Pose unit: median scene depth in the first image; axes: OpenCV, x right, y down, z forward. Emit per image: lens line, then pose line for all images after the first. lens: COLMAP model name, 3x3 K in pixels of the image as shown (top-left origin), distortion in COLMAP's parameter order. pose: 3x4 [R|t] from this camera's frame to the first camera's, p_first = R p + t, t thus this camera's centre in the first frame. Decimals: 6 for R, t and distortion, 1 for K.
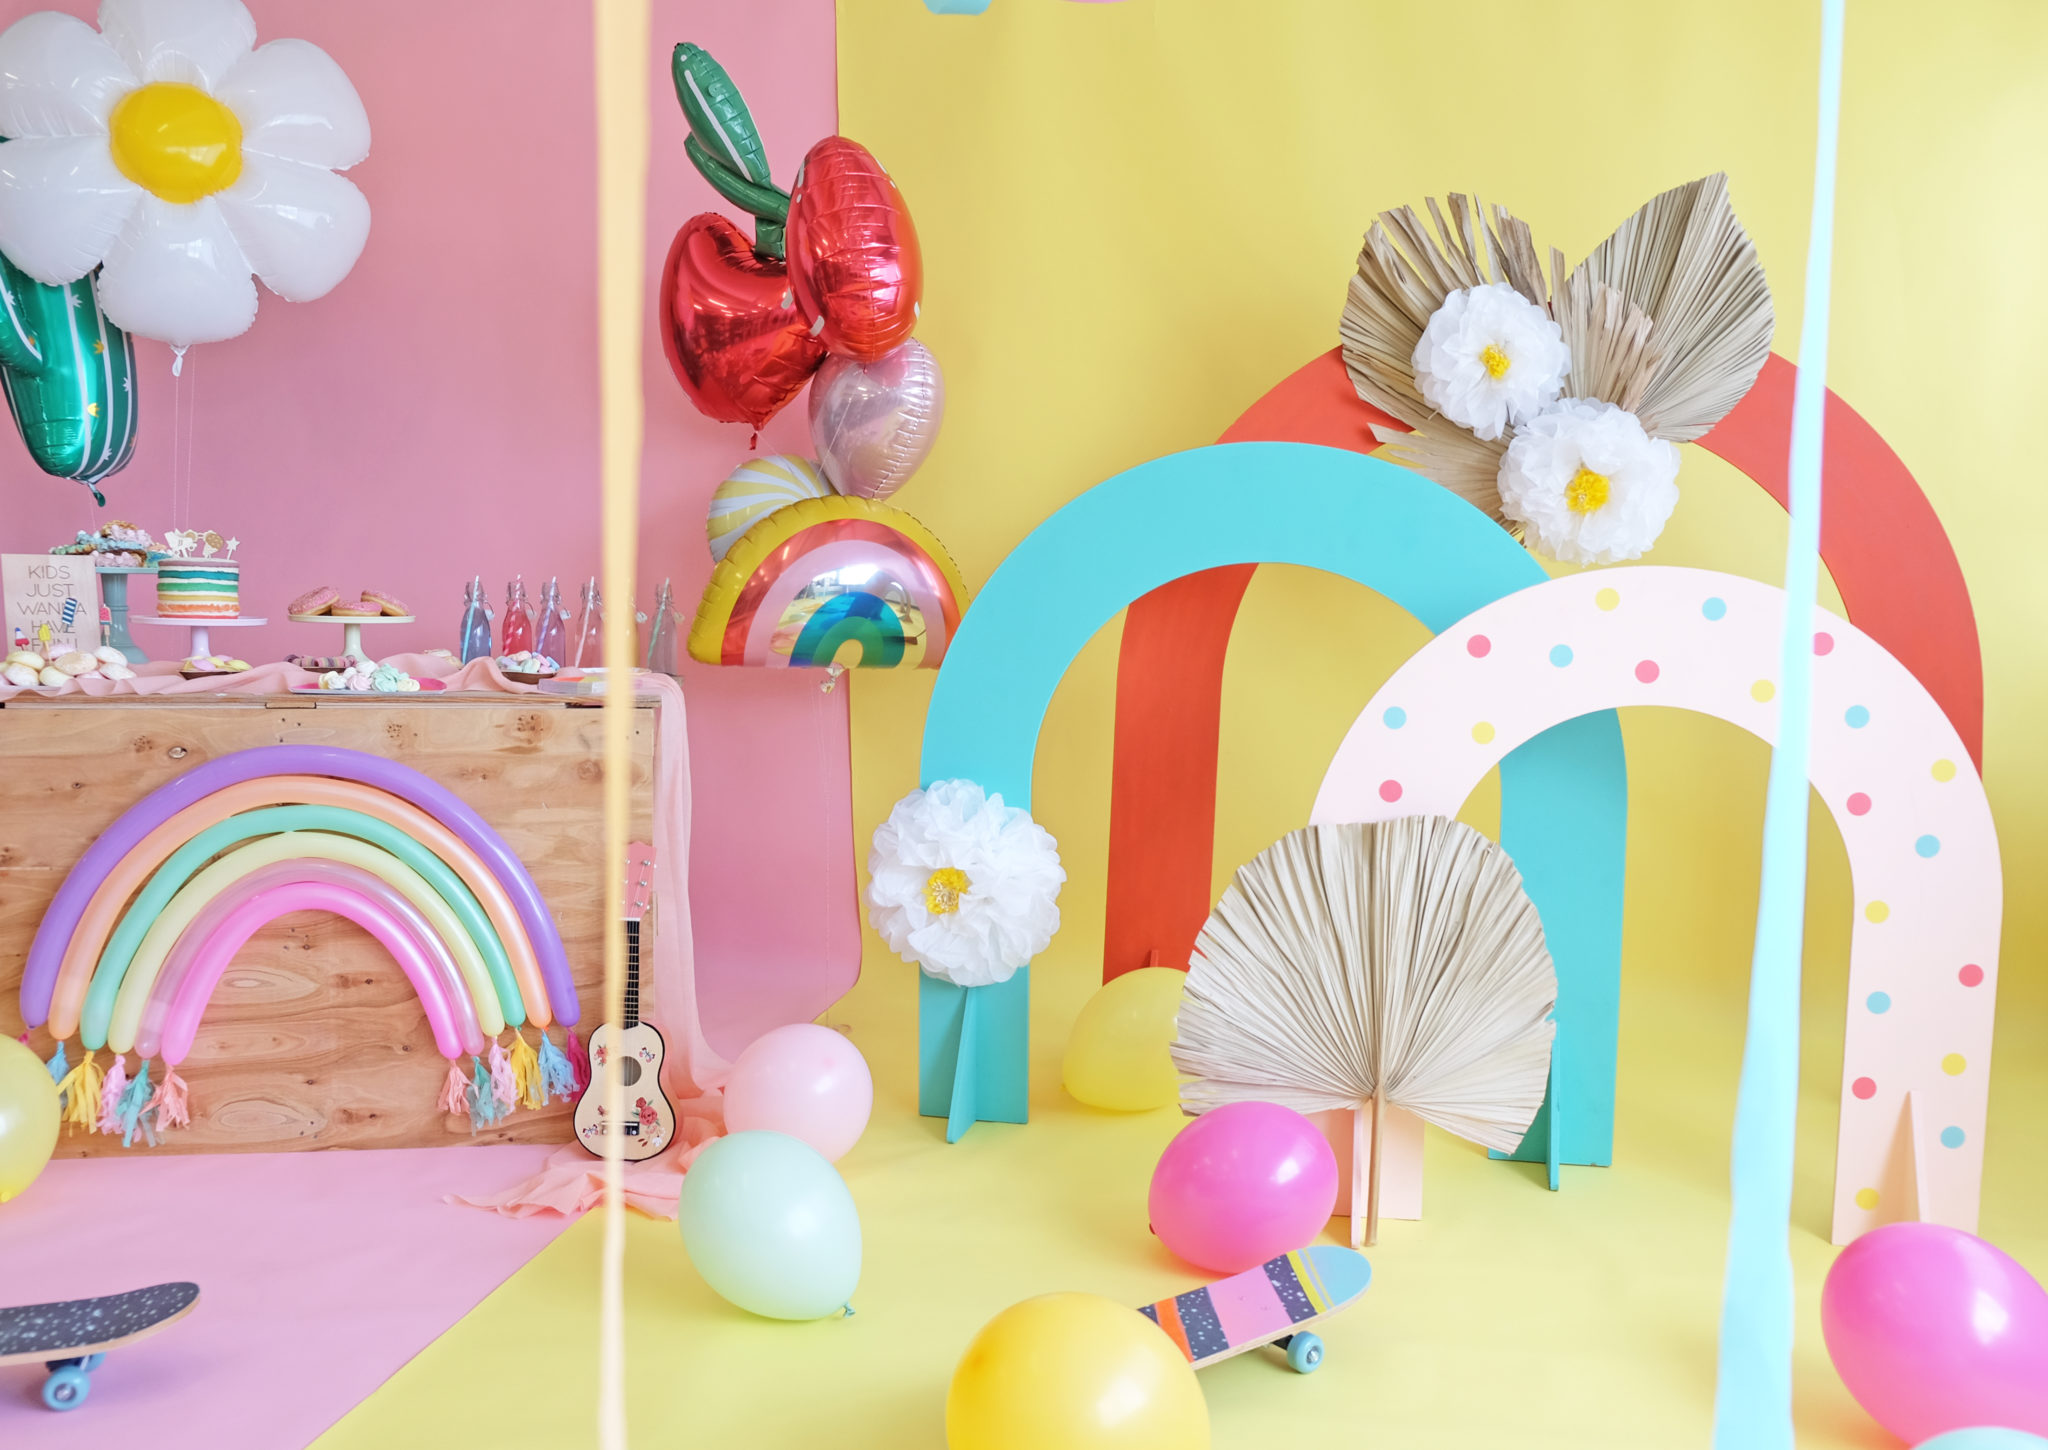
lens RADIAL K [[1682.1, 0, 1079.3], [0, 1682.1, 780.9], [0, 0, 1]] dist [-0.000206, -0.002010]
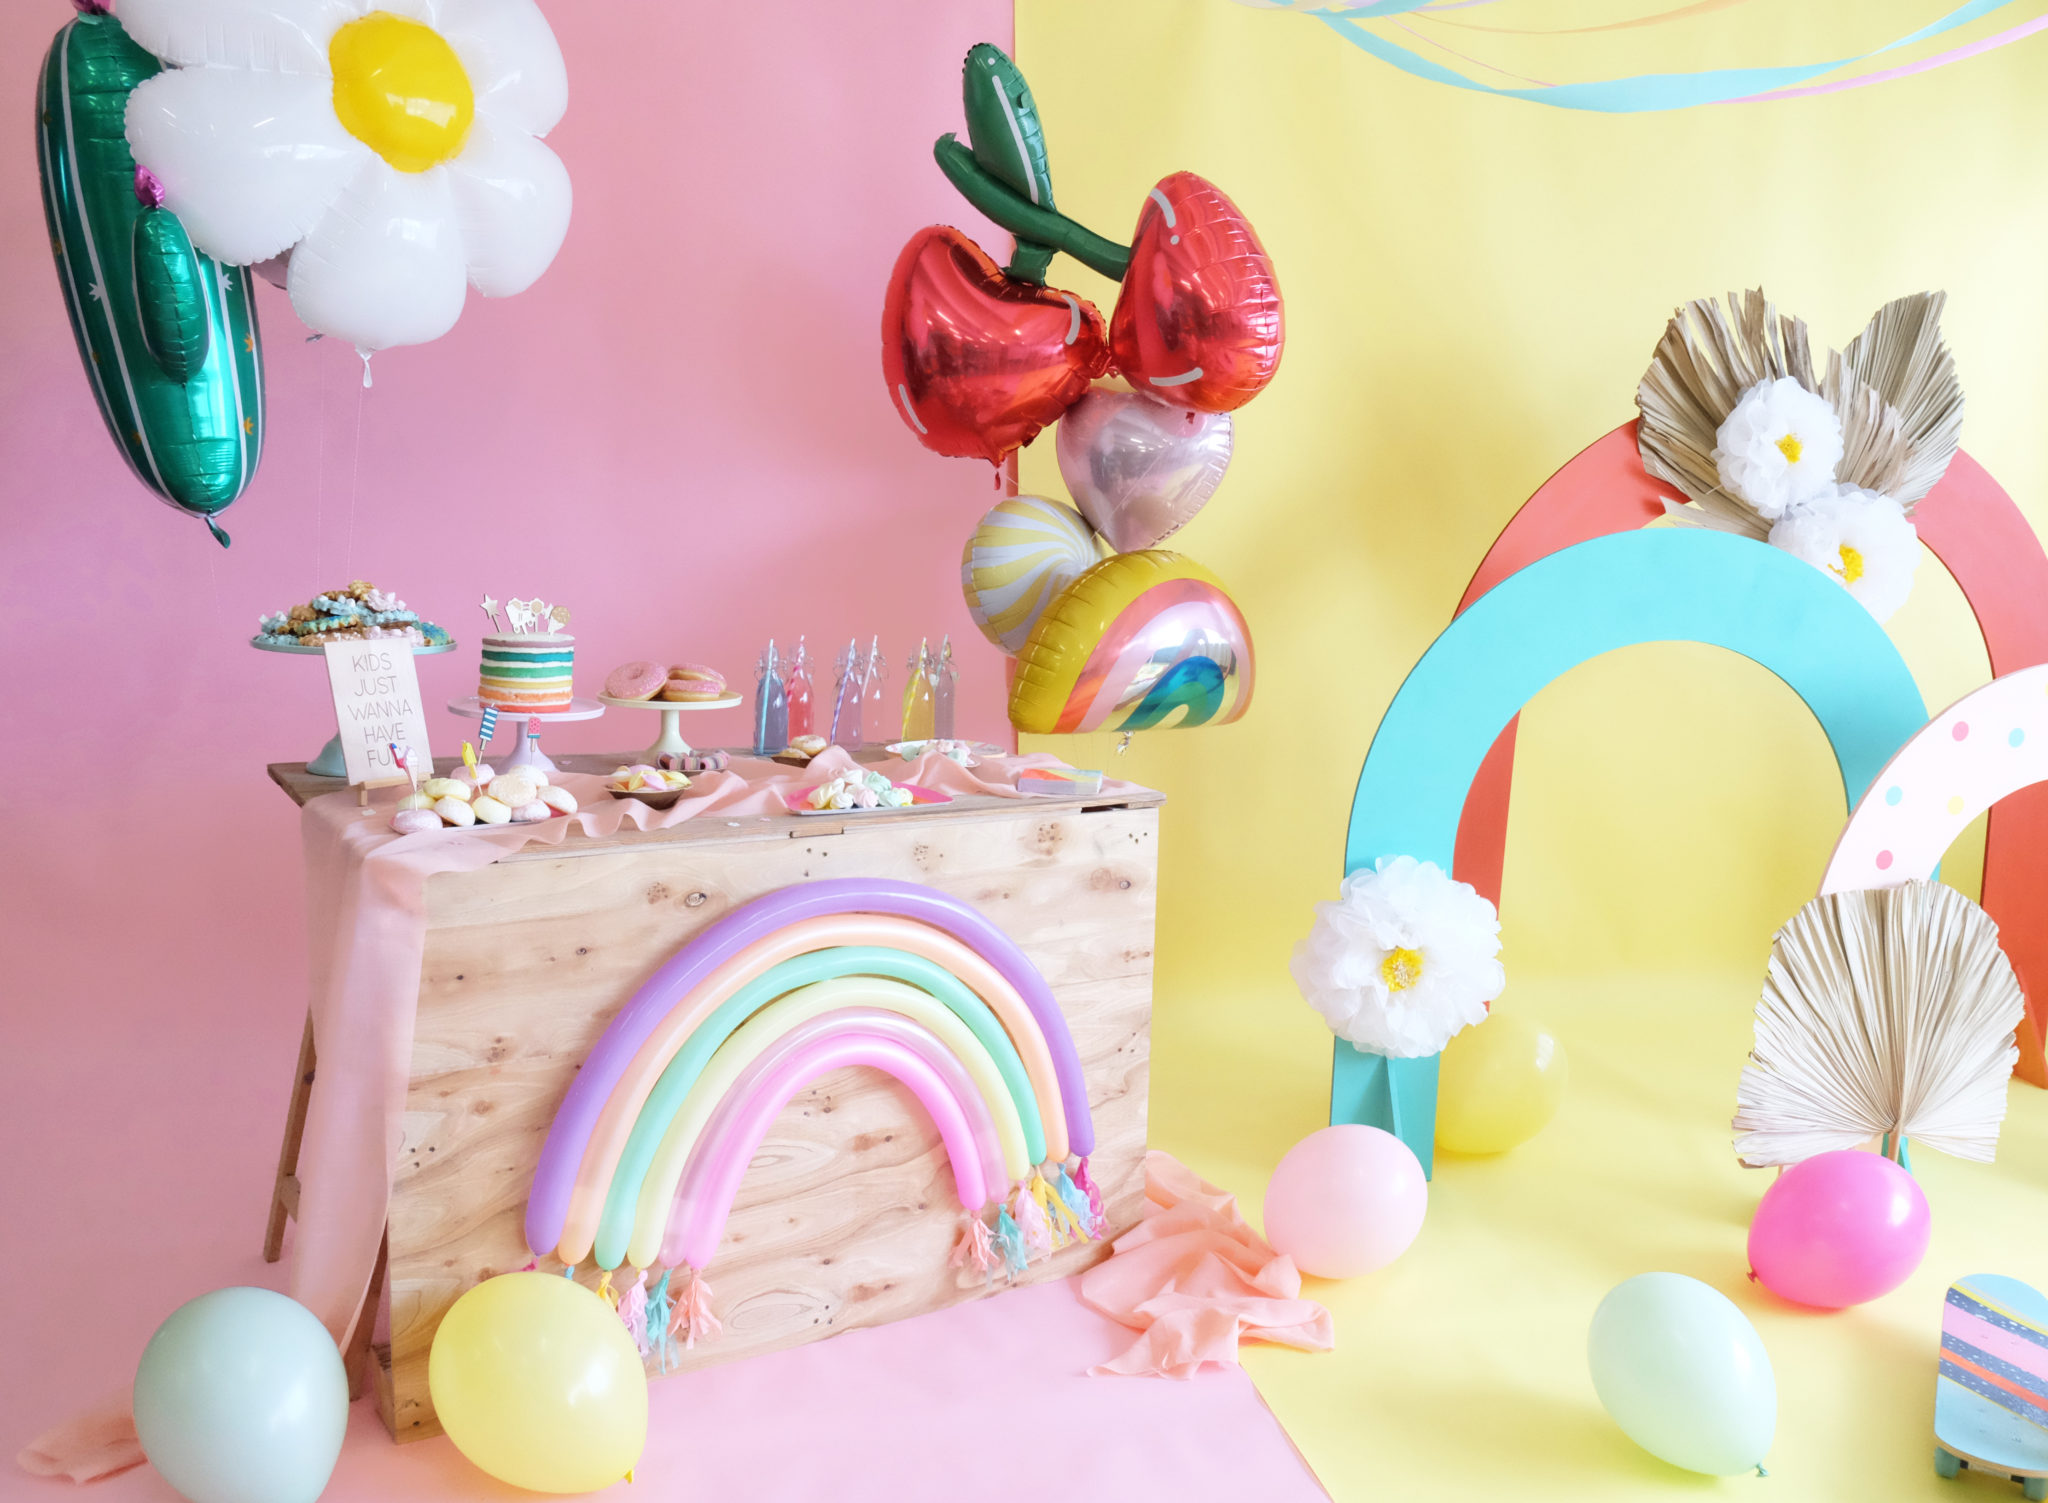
lens RADIAL K [[1666.5, 0, 1078.8], [0, 1666.5, 814.2], [0, 0, 1]] dist [-0.015140, 0.005871]
pose [[0.916578, -0.056363, 0.395863, -0.662372], [0.029836, 0.996896, 0.072857, -0.108128], [-0.398741, -0.054968, 0.915415, 0.178865]]
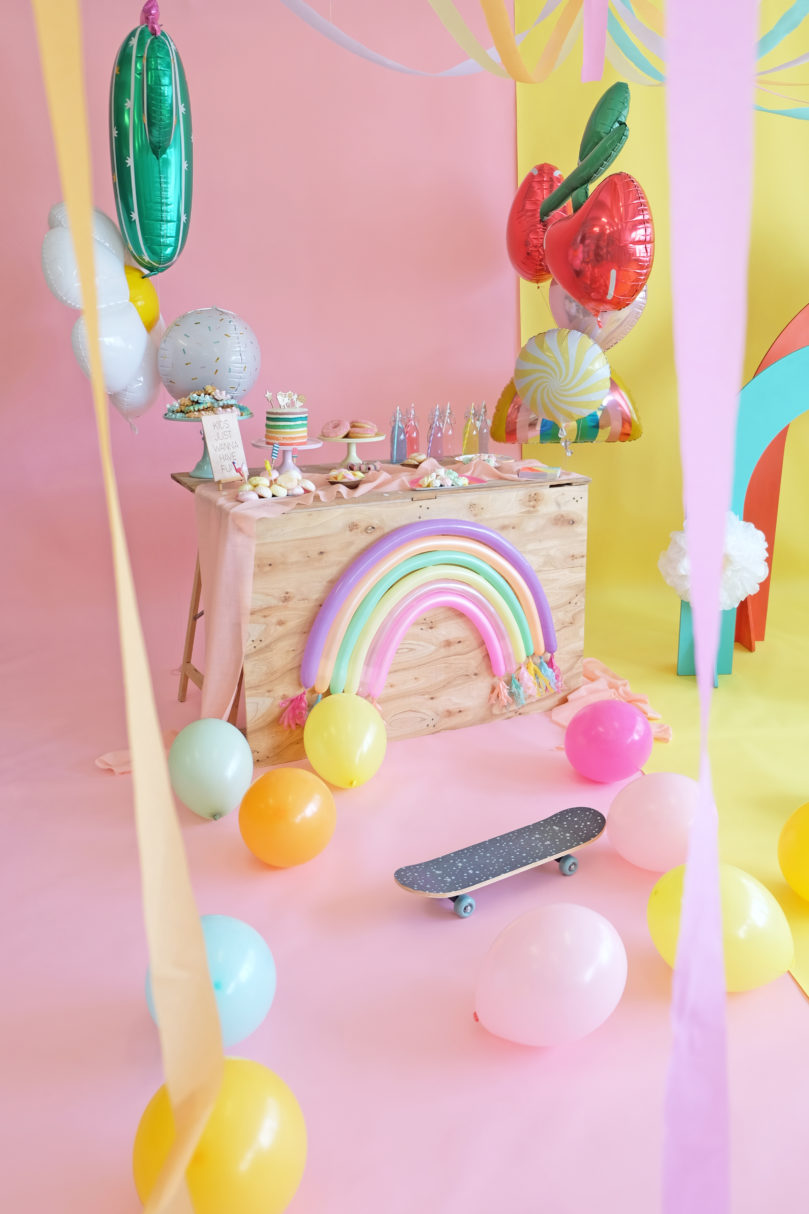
lens RADIAL K [[1015.9, 0, 439.3], [0, 1015.9, 611.2], [0, 0, 1]] dist [-0.064989, 0.000640]
pose [[0.958097, -0.103816, 0.266967, -0.739151], [0.057962, 0.982995, 0.174244, -0.111887], [-0.280517, -0.151468, 0.947823, -0.056953]]
